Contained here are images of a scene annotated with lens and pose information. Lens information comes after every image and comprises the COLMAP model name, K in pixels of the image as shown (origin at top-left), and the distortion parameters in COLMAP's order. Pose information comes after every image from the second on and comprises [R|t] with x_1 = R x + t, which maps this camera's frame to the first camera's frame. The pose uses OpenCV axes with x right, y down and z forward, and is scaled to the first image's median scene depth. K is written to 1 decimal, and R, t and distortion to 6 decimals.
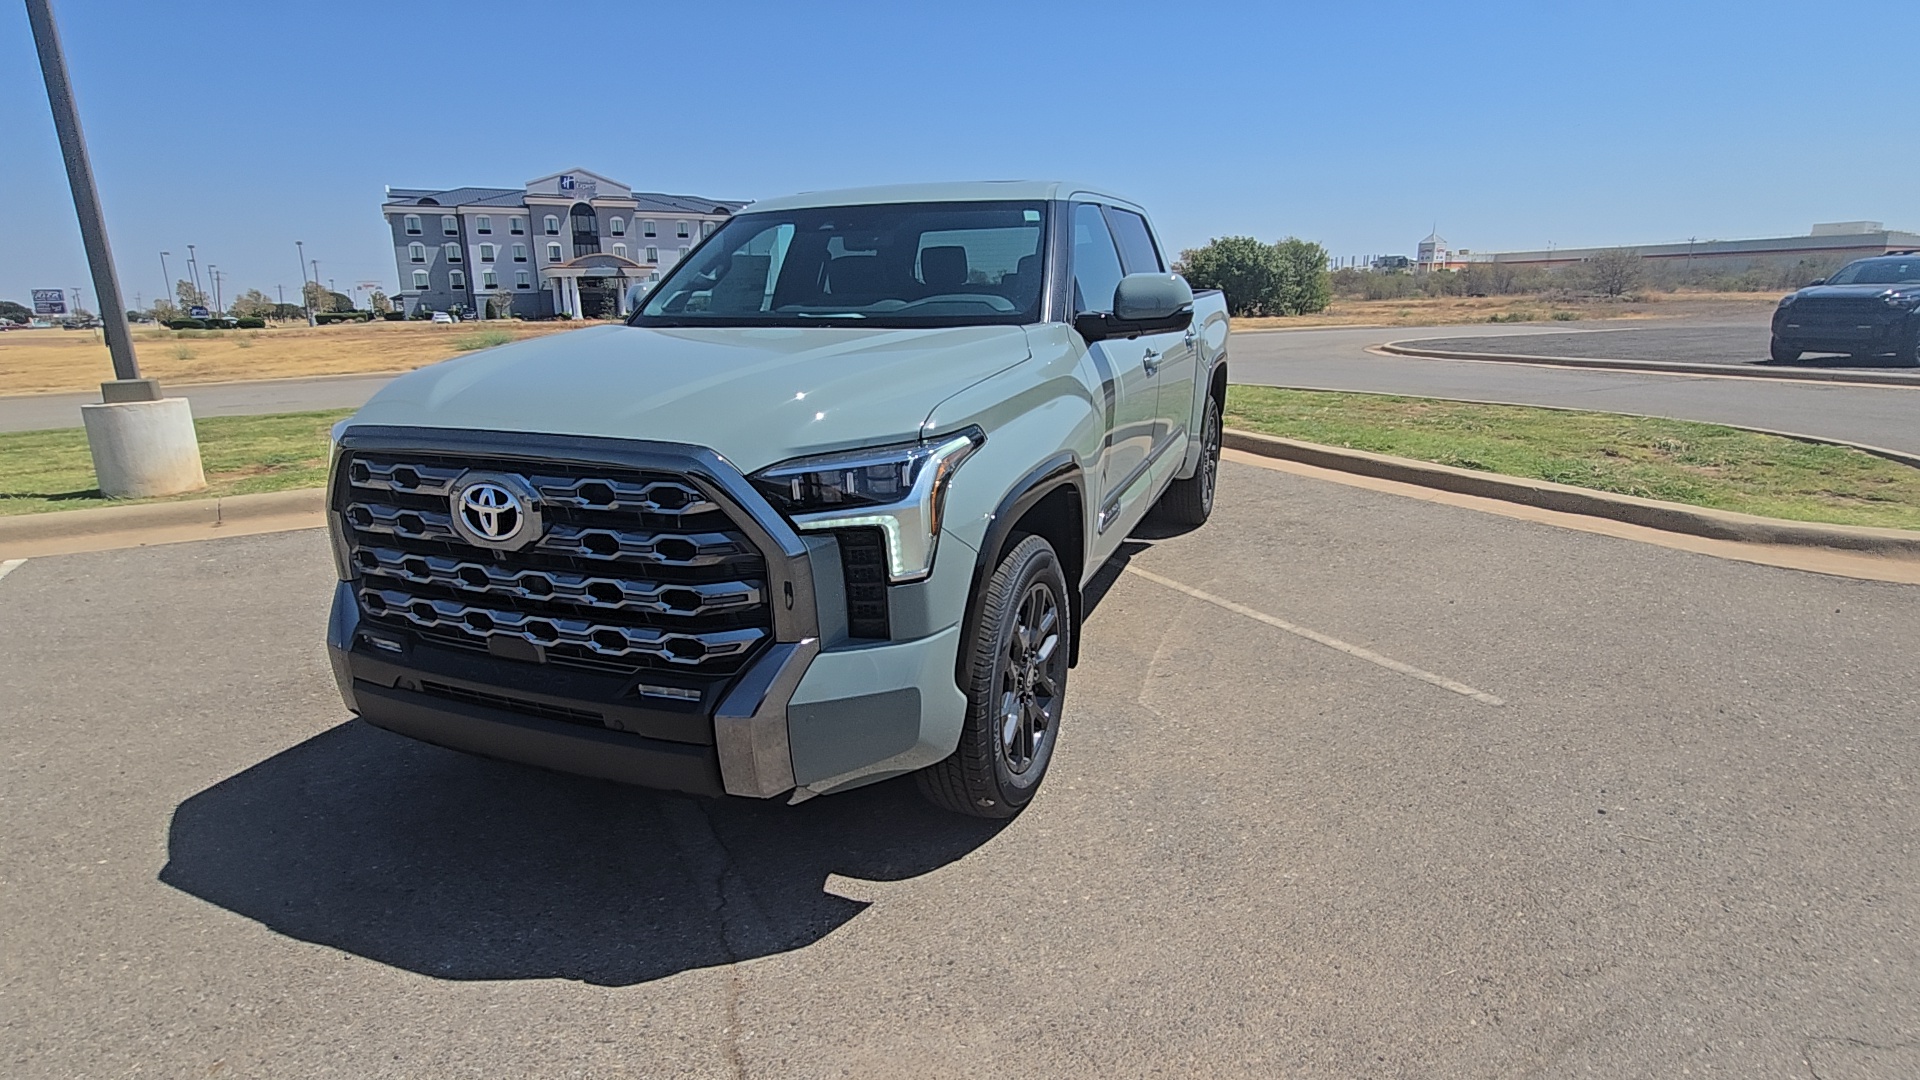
lens RADIAL K [[971.4, 0, 952.5], [0, 971.4, 542.7], [0, 0, 1]] dist [-0.001705, 0.001122]
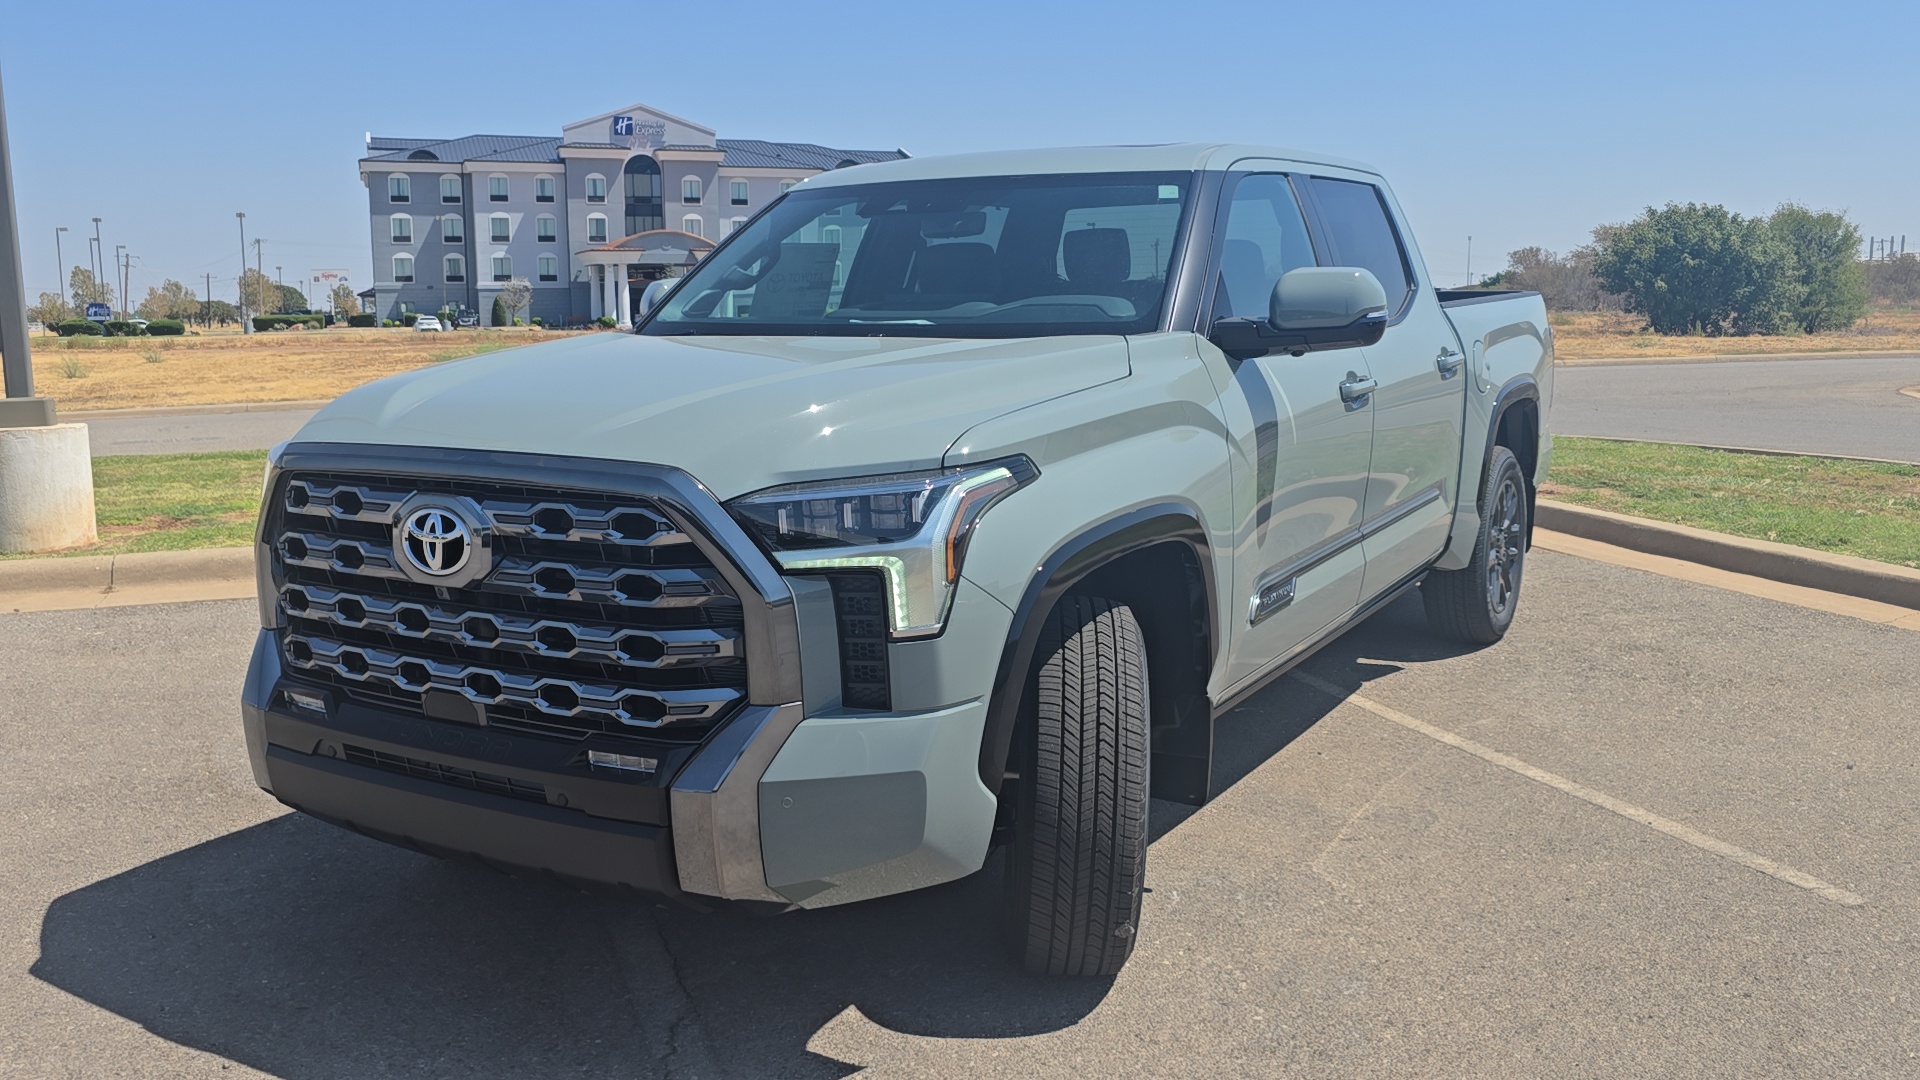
lens RADIAL K [[1594.1, 0, 970.8], [0, 1594.1, 508.4], [0, 0, 1]] dist [0.010323, 0.006278]
pose [[0.988975, 0.026145, -0.145755, 0.071038], [-0.042902, 0.992664, -0.113041, 0.029060], [0.141730, 0.118048, 0.982841, -0.116416]]
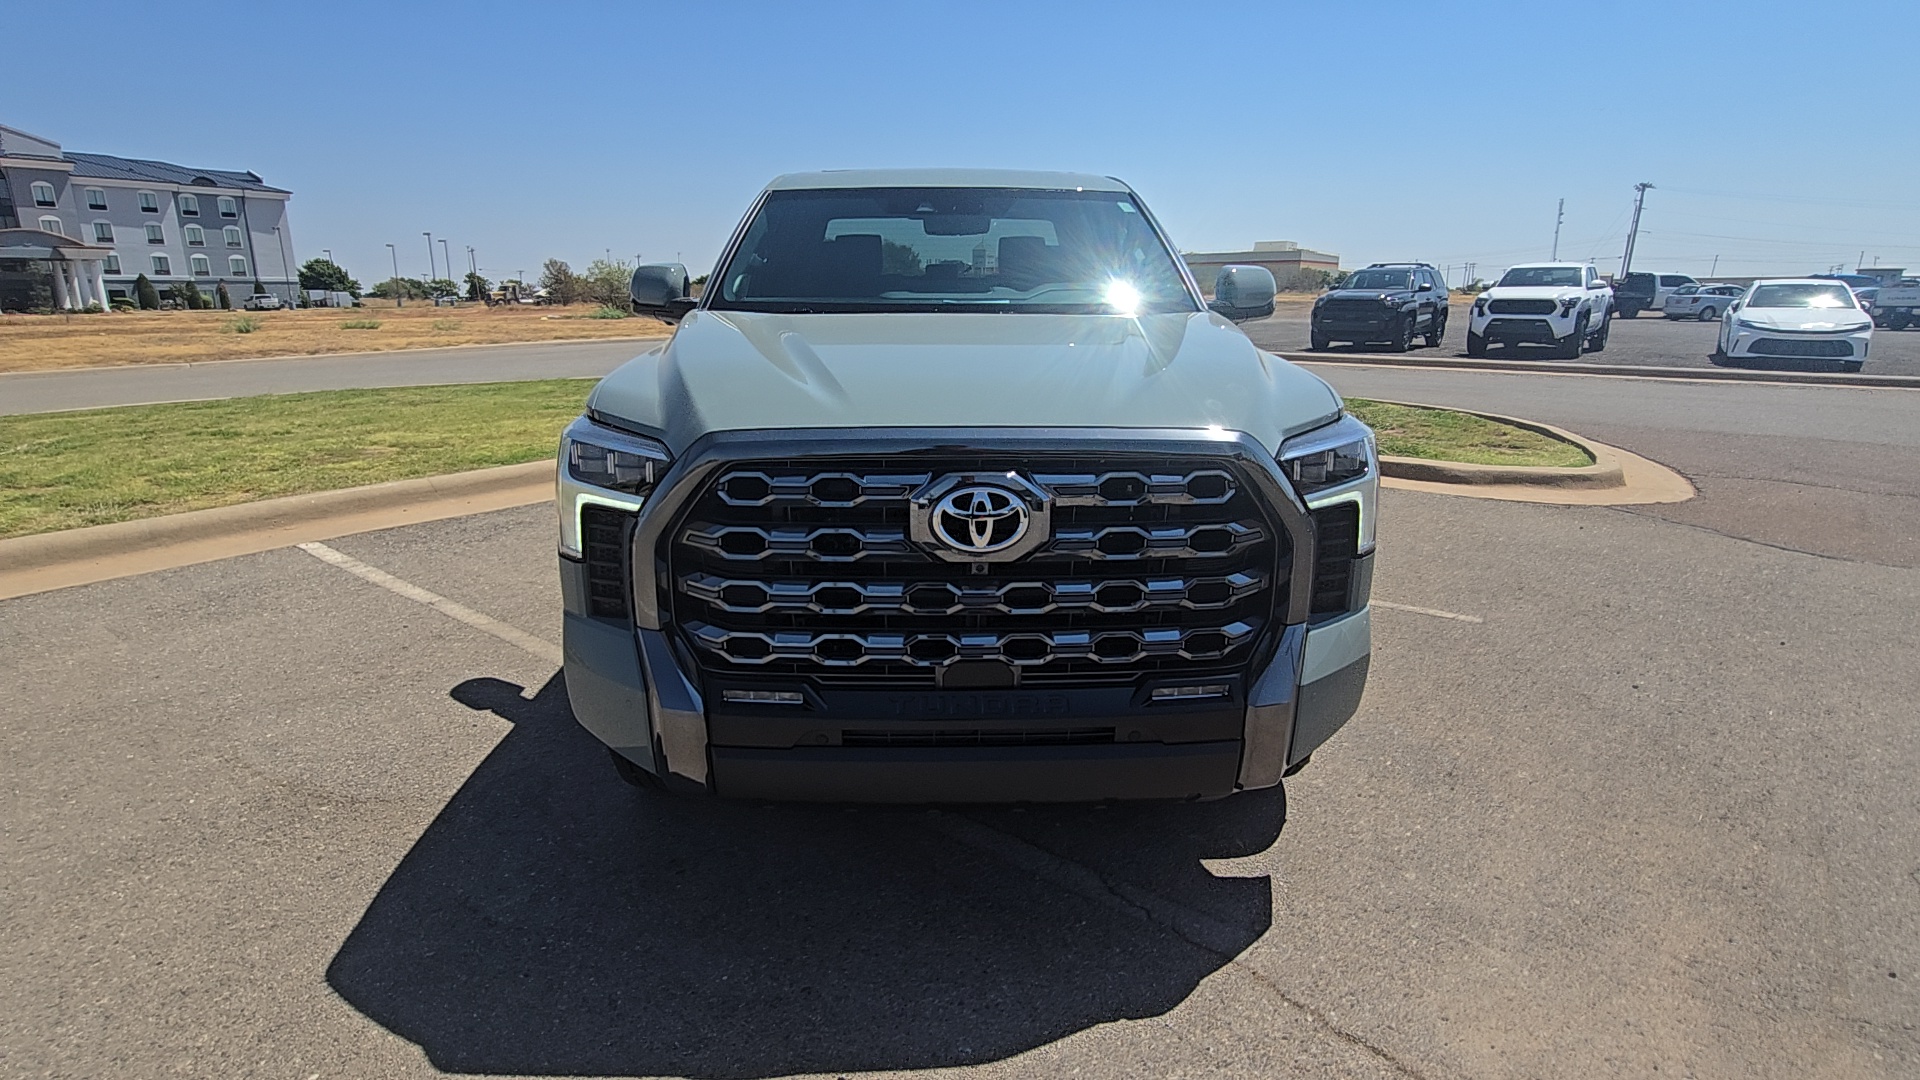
lens RADIAL K [[971.4, 0, 952.5], [0, 971.4, 542.7], [0, 0, 1]] dist [-0.001705, 0.001122]
pose [[0.912589, -0.090336, 0.398774, -0.314329], [0.089148, 0.995785, 0.021565, -0.011784], [-0.399041, 0.015869, 0.916796, 0.079158]]
